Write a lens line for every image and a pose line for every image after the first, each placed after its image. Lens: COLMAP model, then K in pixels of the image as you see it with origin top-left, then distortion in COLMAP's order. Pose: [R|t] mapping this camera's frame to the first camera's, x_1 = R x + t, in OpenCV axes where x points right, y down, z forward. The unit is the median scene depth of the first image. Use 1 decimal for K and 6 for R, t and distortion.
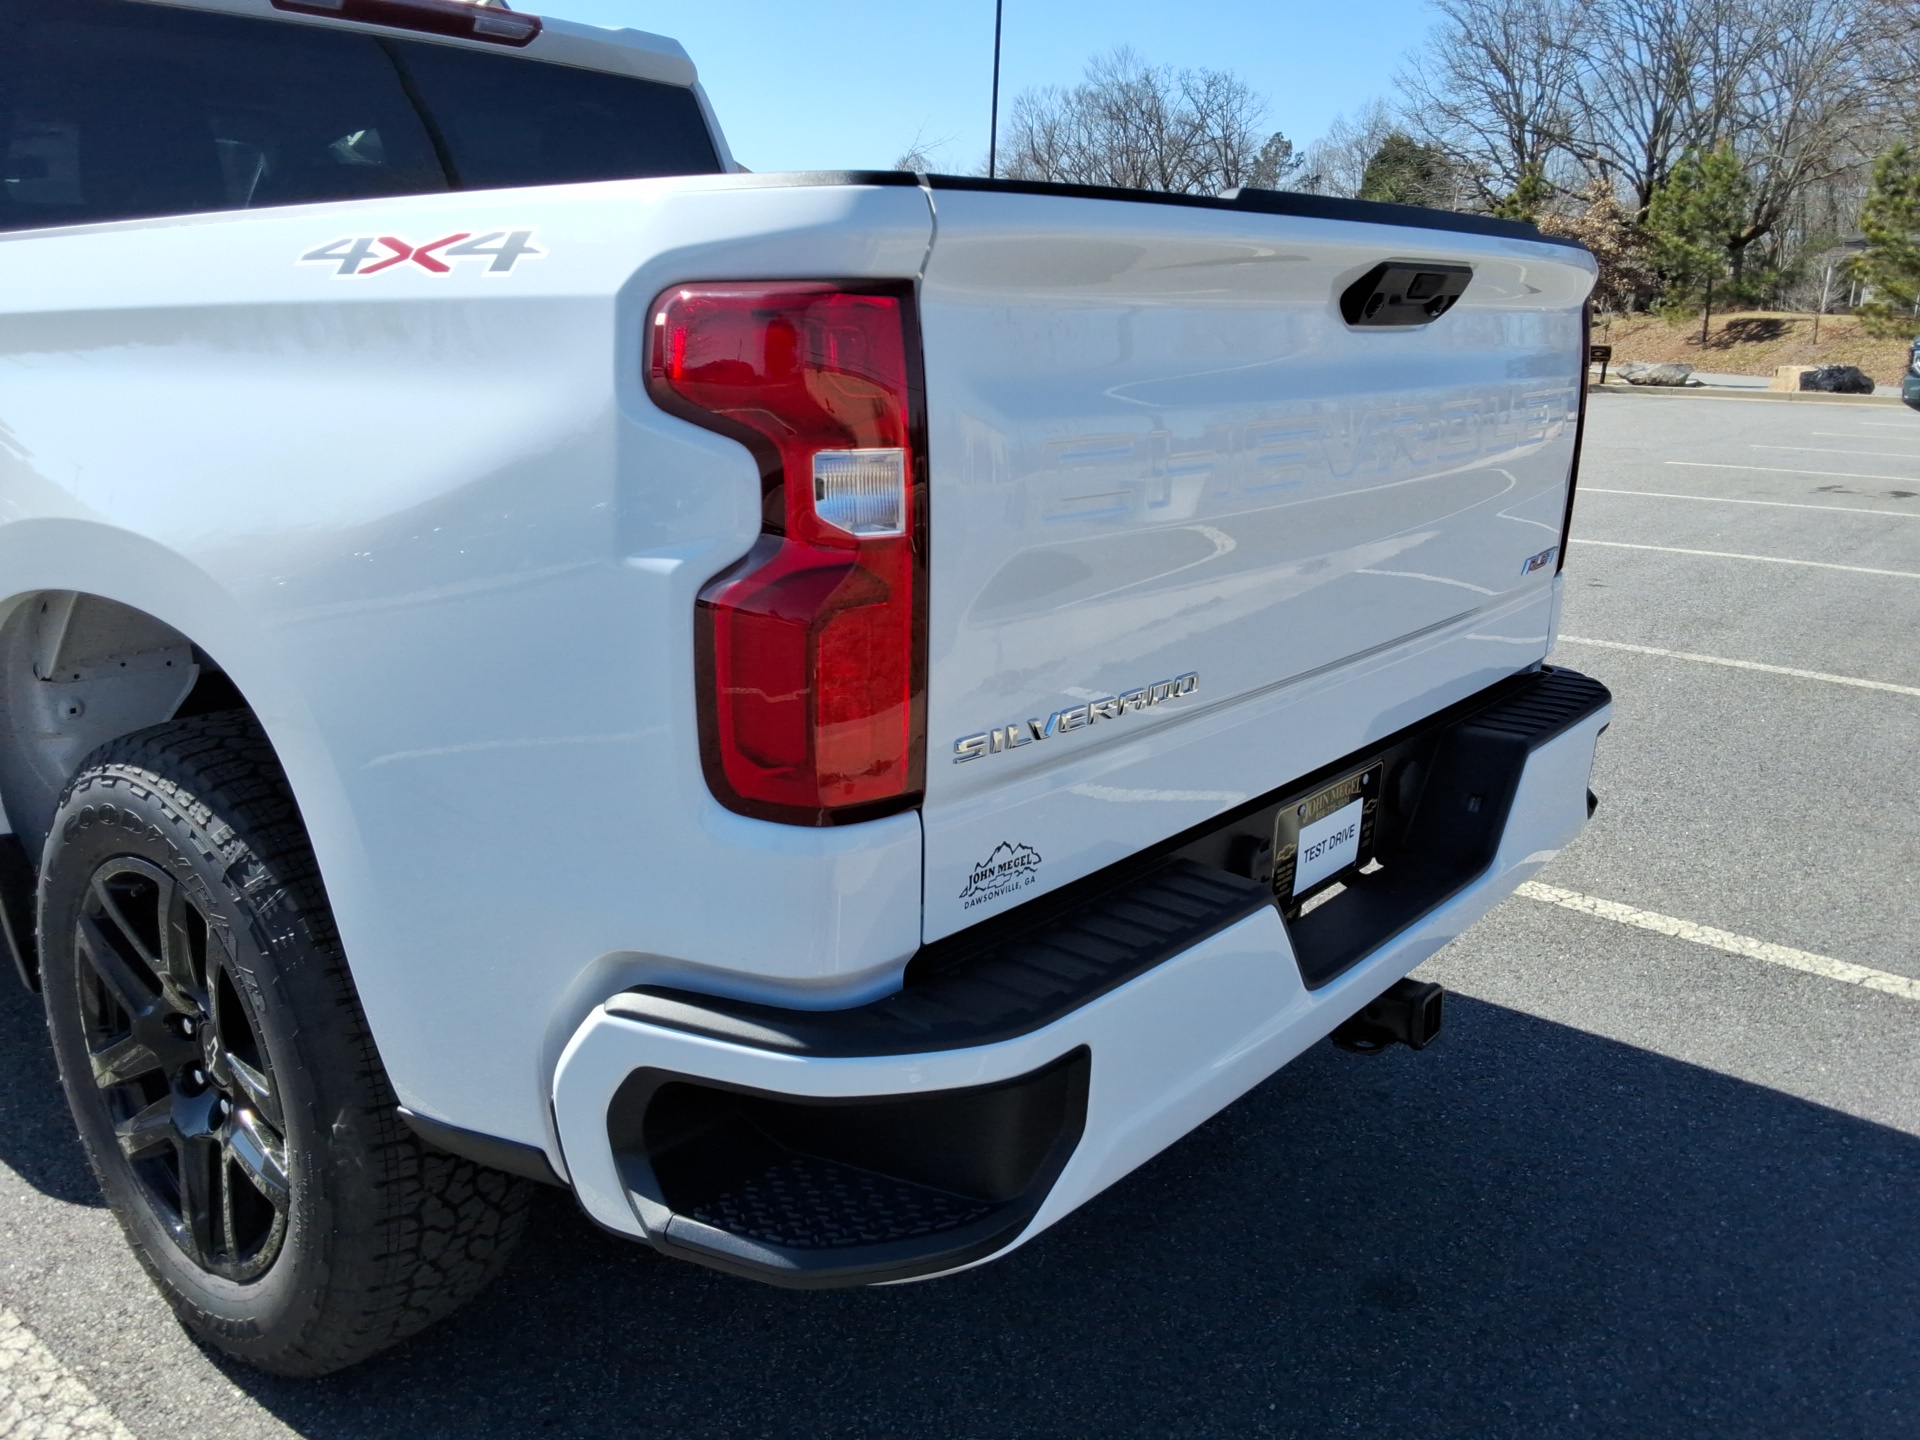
lens RADIAL K [[1531.6, 0, 962.4], [0, 1531.6, 709.5], [0, 0, 1]] dist [0.097763, -0.148937]
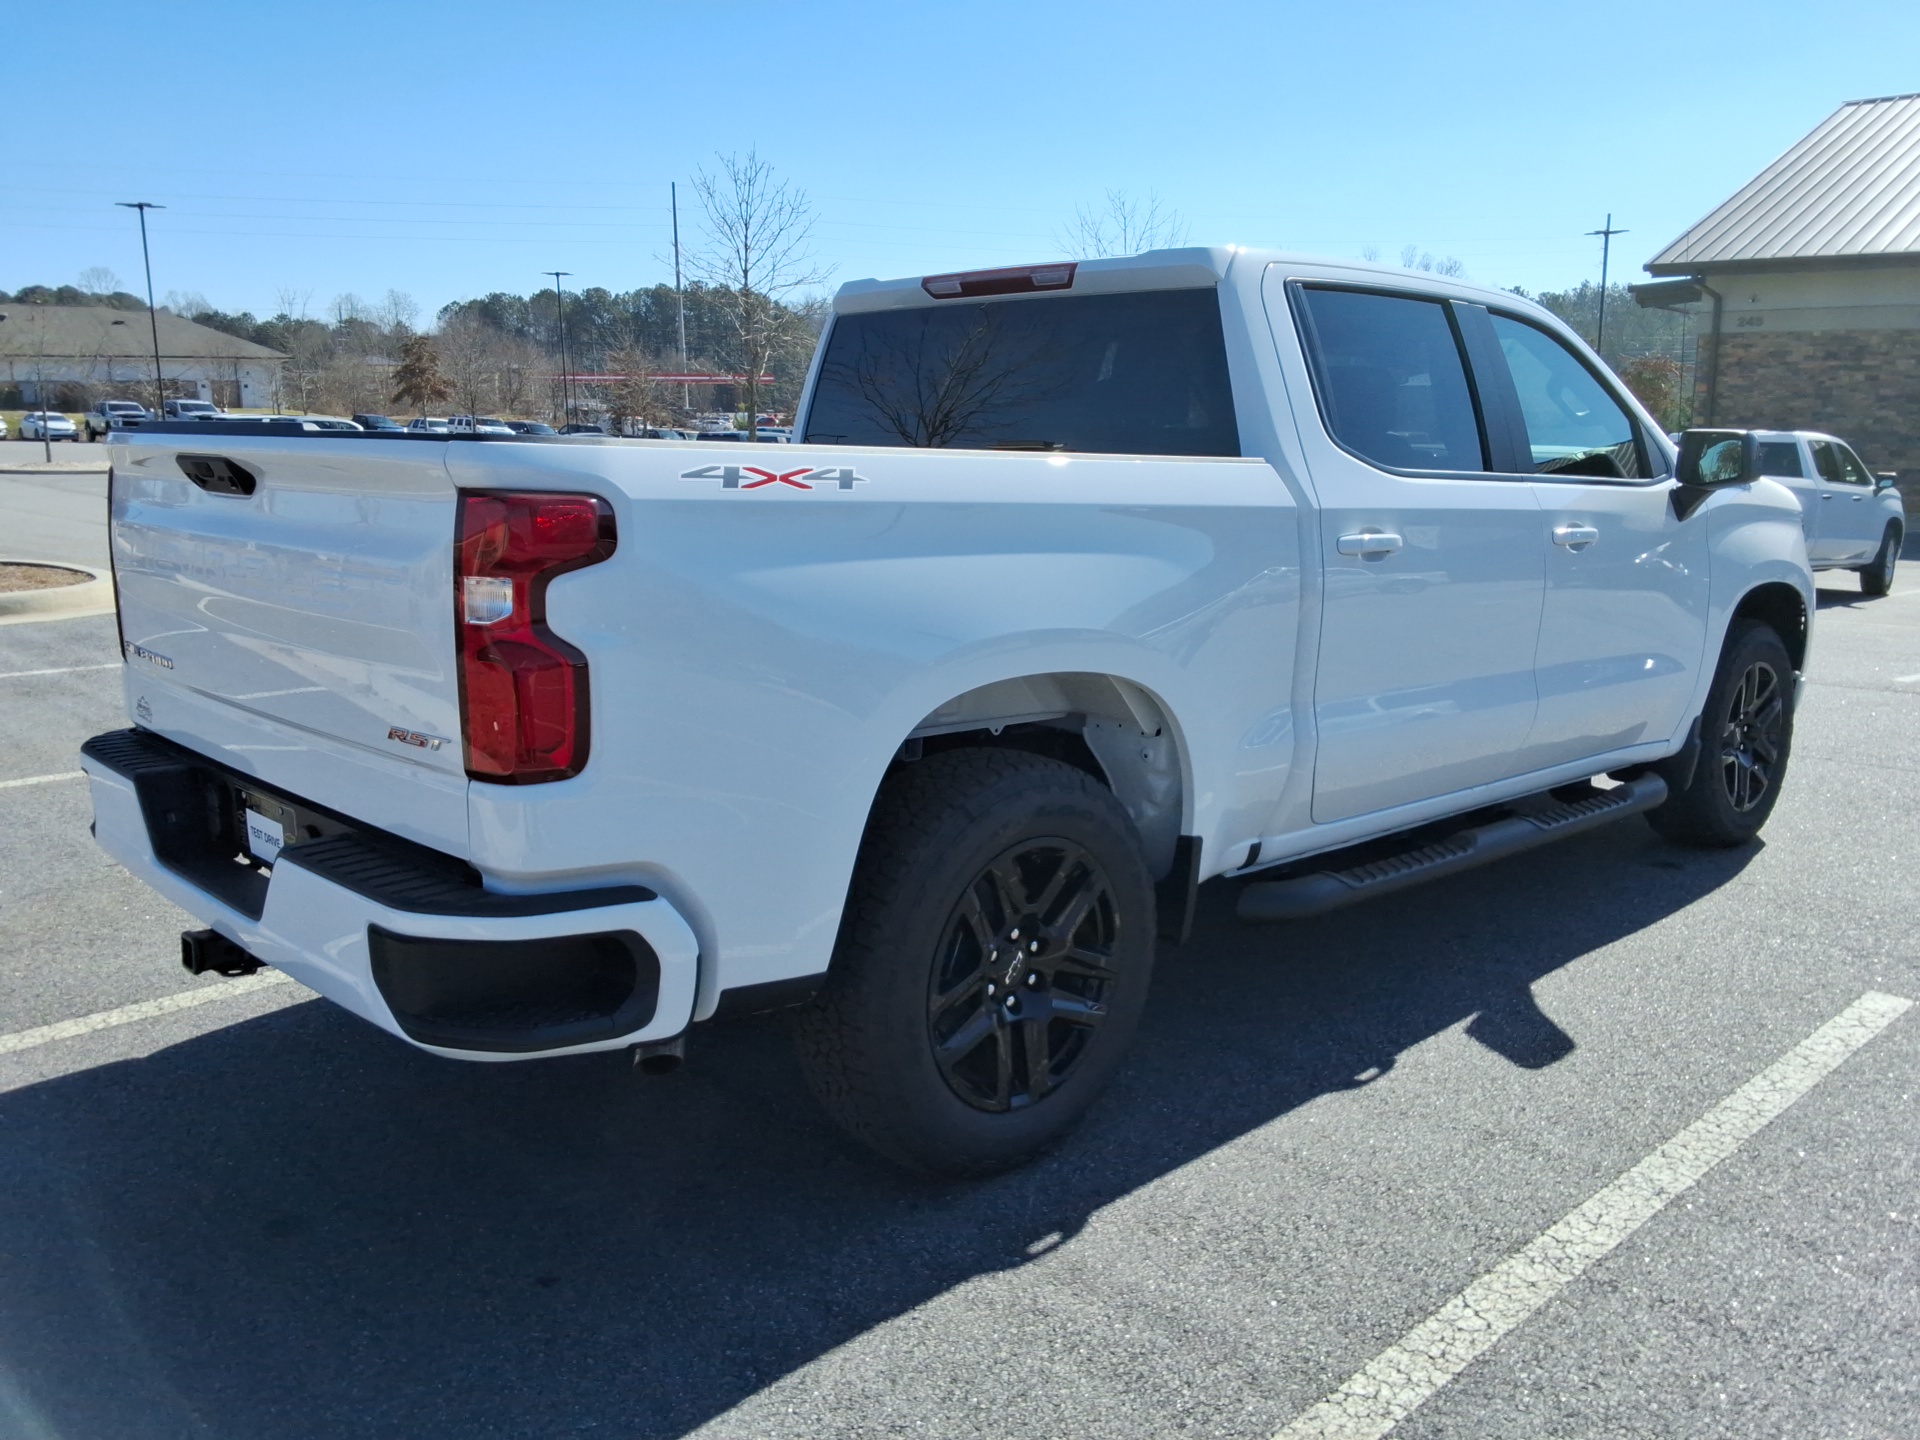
lens RADIAL K [[1531.6, 0, 973.2], [0, 1531.6, 709.3], [0, 0, 1]] dist [0.097763, -0.148937]
pose [[-0.118703, 0.157035, -0.980433, 0.169970], [-0.261151, 0.947713, 0.183413, -0.050907], [0.957972, 0.277813, -0.071487, 0.182964]]
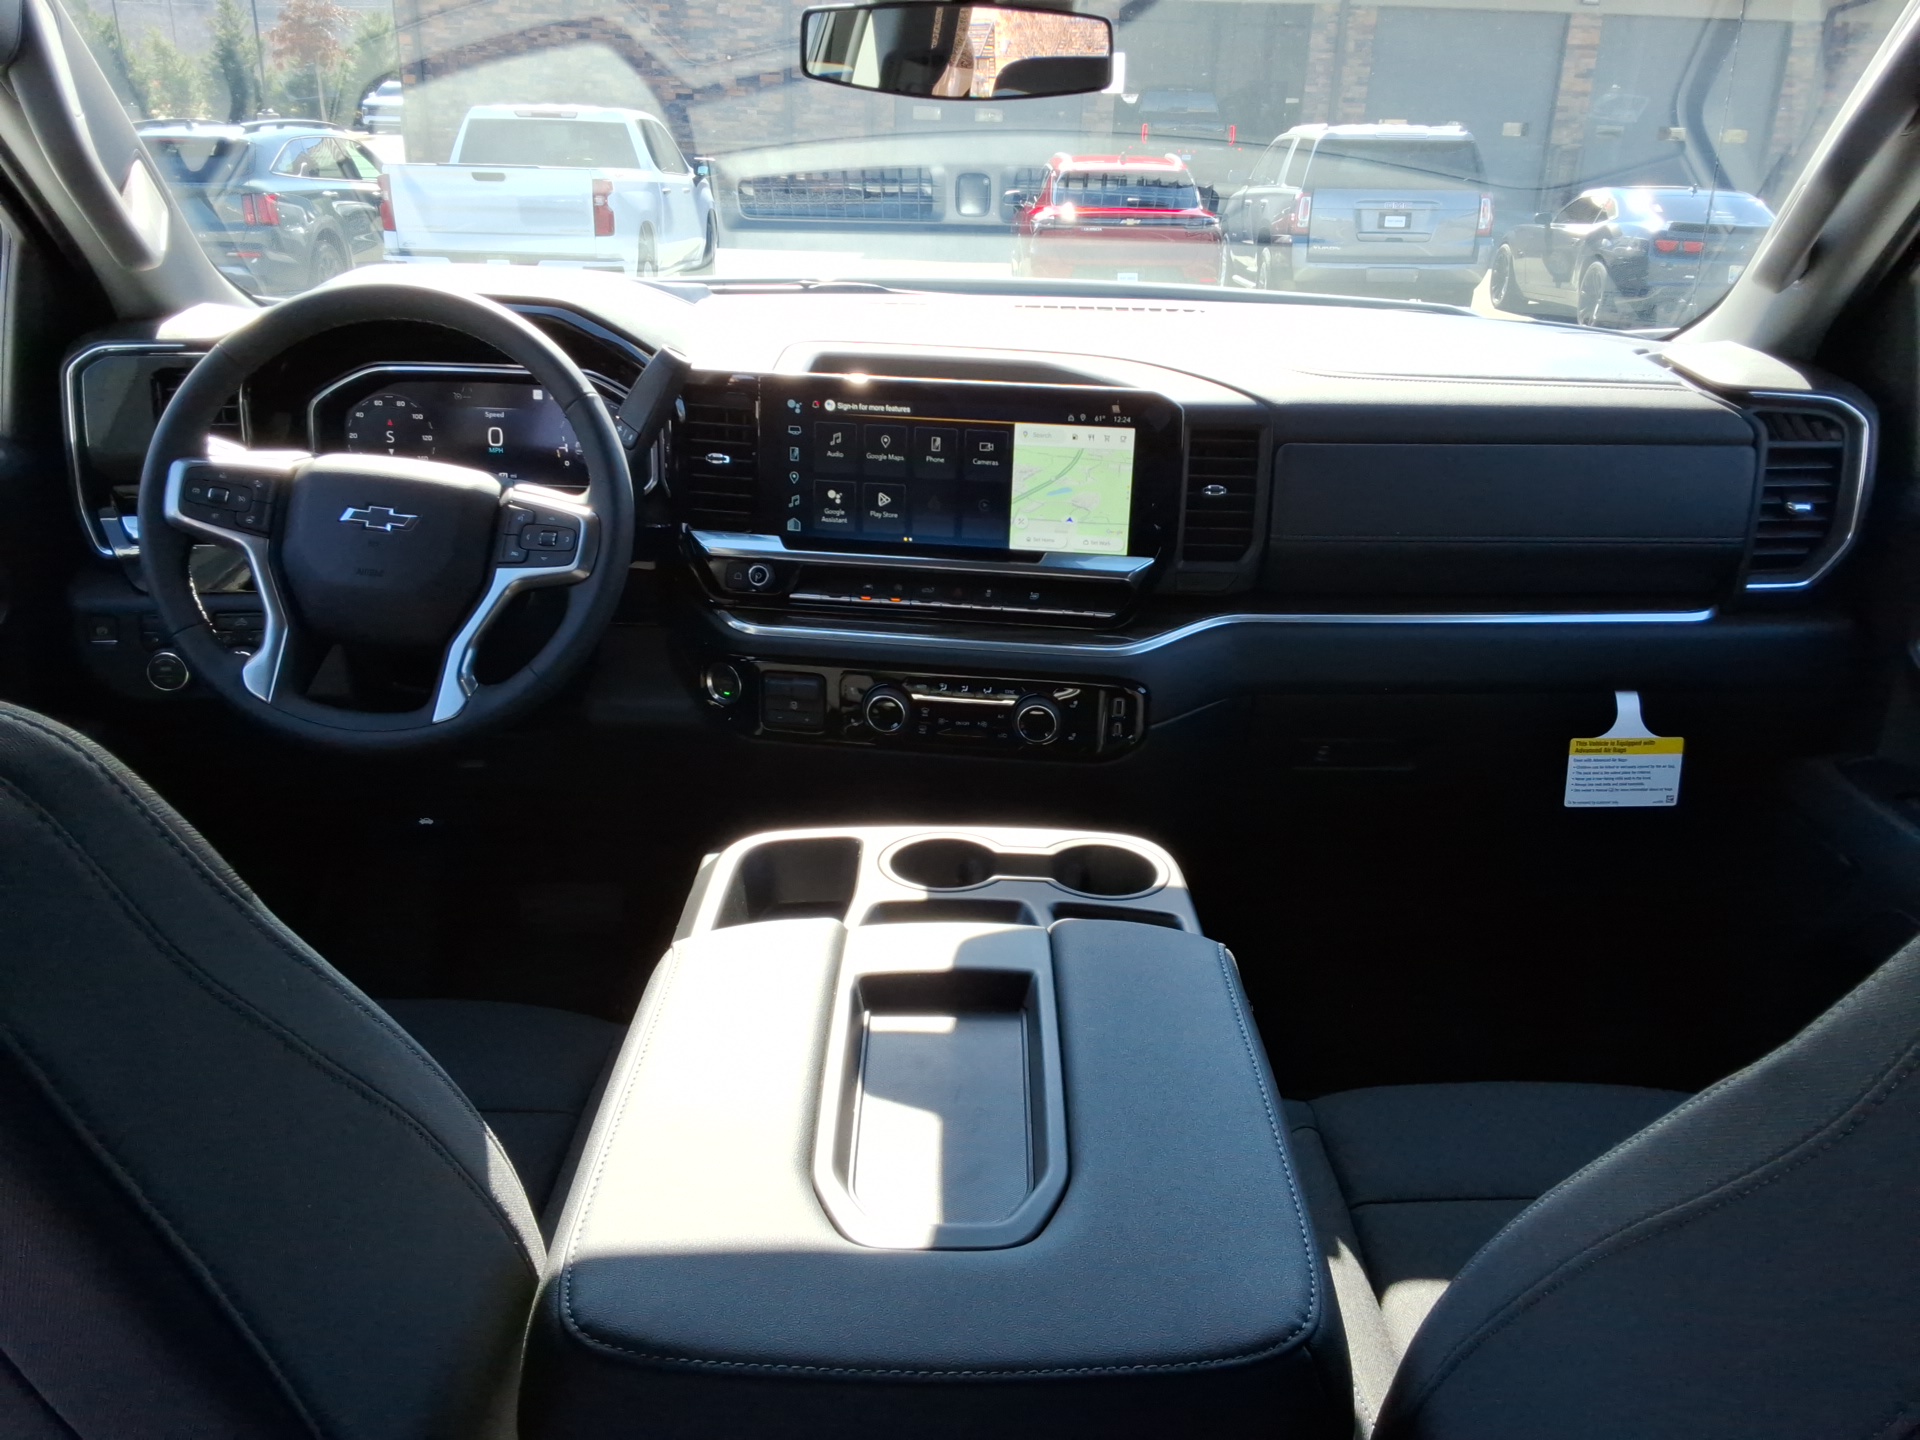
lens RADIAL K [[1531.6, 0, 972.0], [0, 1531.6, 709.9], [0, 0, 1]] dist [0.097763, -0.148937]
pose [[0.625327, 0.280255, -0.728301, -0.082235], [-0.209460, 0.959317, 0.189307, -0.063030], [0.751726, 0.034171, 0.658589, 0.178894]]
